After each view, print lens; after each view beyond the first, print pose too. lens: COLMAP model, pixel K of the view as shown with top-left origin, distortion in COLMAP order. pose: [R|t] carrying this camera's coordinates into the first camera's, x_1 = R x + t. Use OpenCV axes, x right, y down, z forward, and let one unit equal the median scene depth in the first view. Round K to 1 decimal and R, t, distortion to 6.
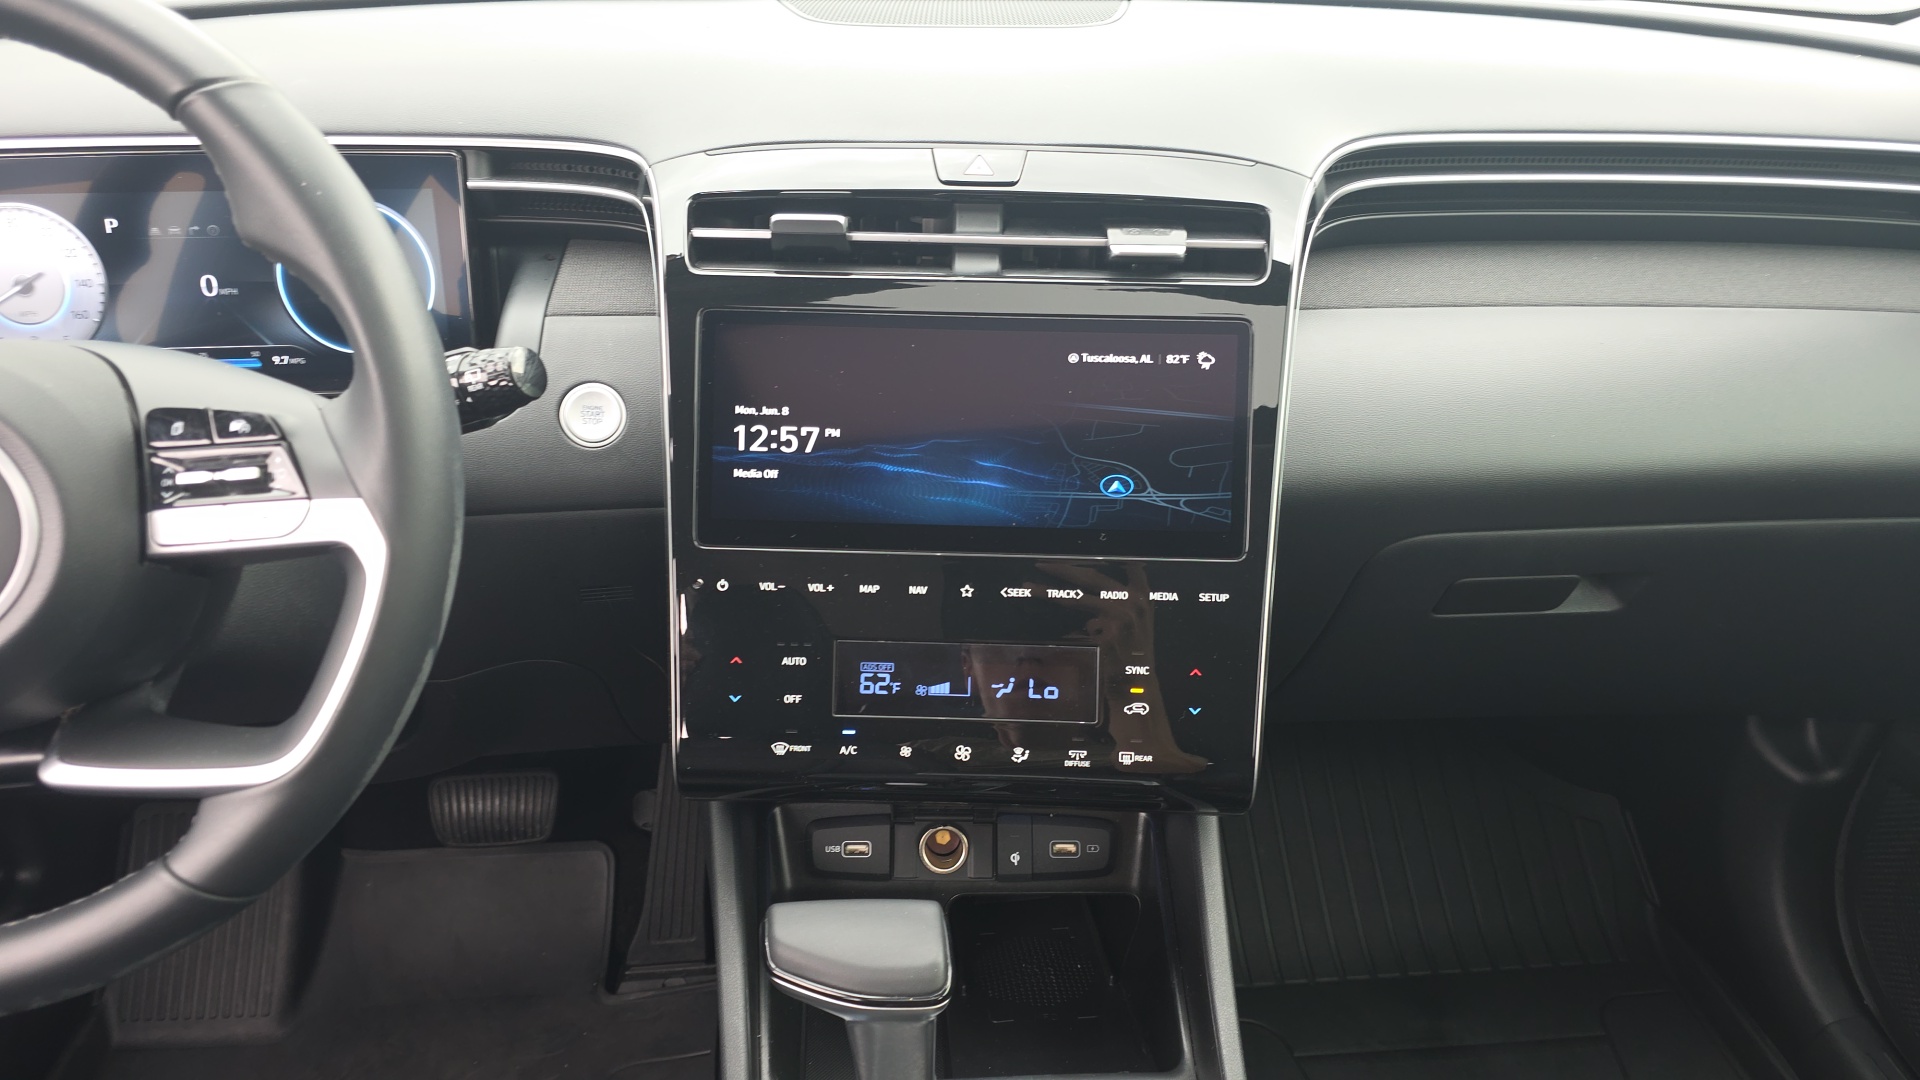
lens RADIAL K [[1296.2, 0, 959.1], [0, 1296.2, 573.3], [0, 0, 1]] dist [0.084362, -0.111373]
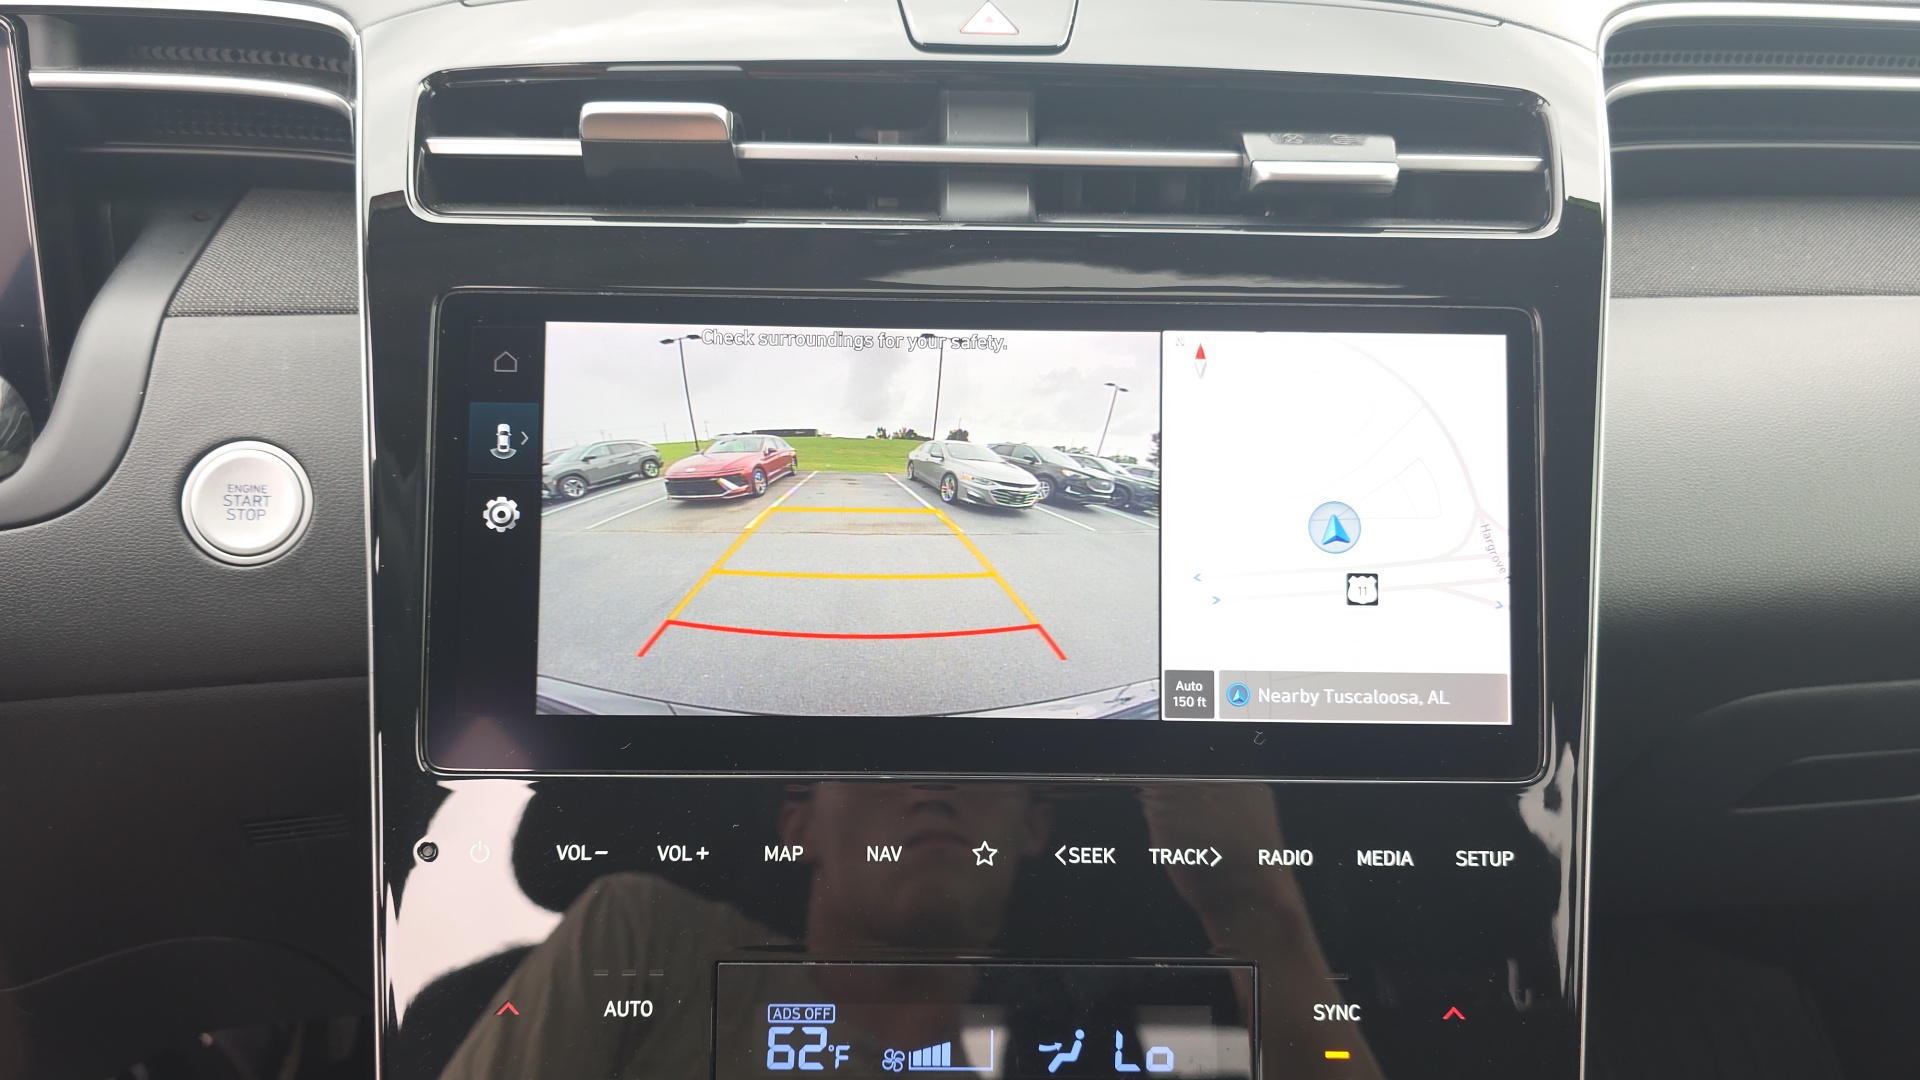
lens RADIAL K [[1355.9, 0, 926.1], [0, 1355.9, 540.5], [0, 0, 1]] dist [0.015504, -0.049858]
pose [[0.999048, -0.013304, 0.041539, -0.035305], [0.015877, 0.997936, -0.062226, -0.072042], [-0.040625, 0.062827, 0.997197, 0.479993]]
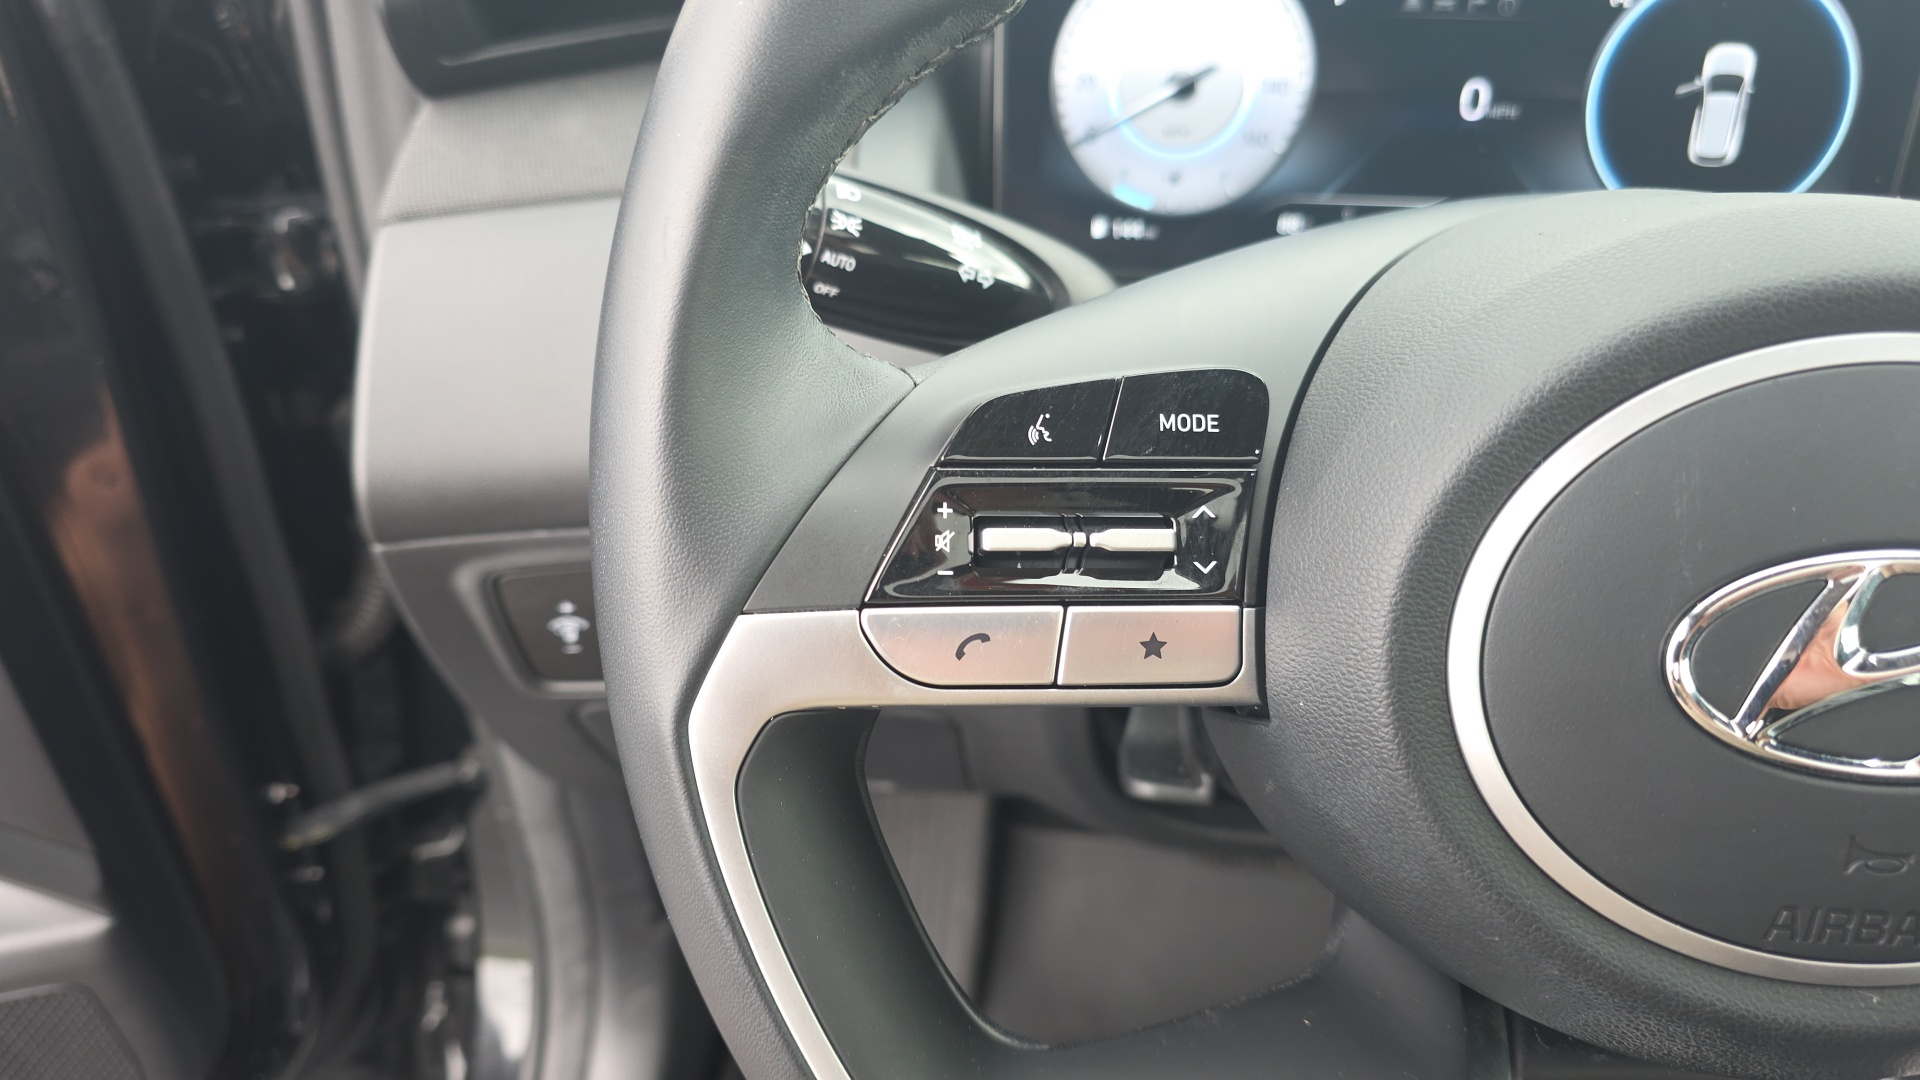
lens RADIAL K [[1354.1, 0, 946.2], [0, 1354.1, 527.8], [0, 0, 1]] dist [0.012804, -0.047023]
pose [[0.978263, 0.101084, -0.181063, -0.726571], [-0.089225, 0.993369, 0.072507, -0.052922], [0.187191, -0.054776, 0.980795, 0.368041]]
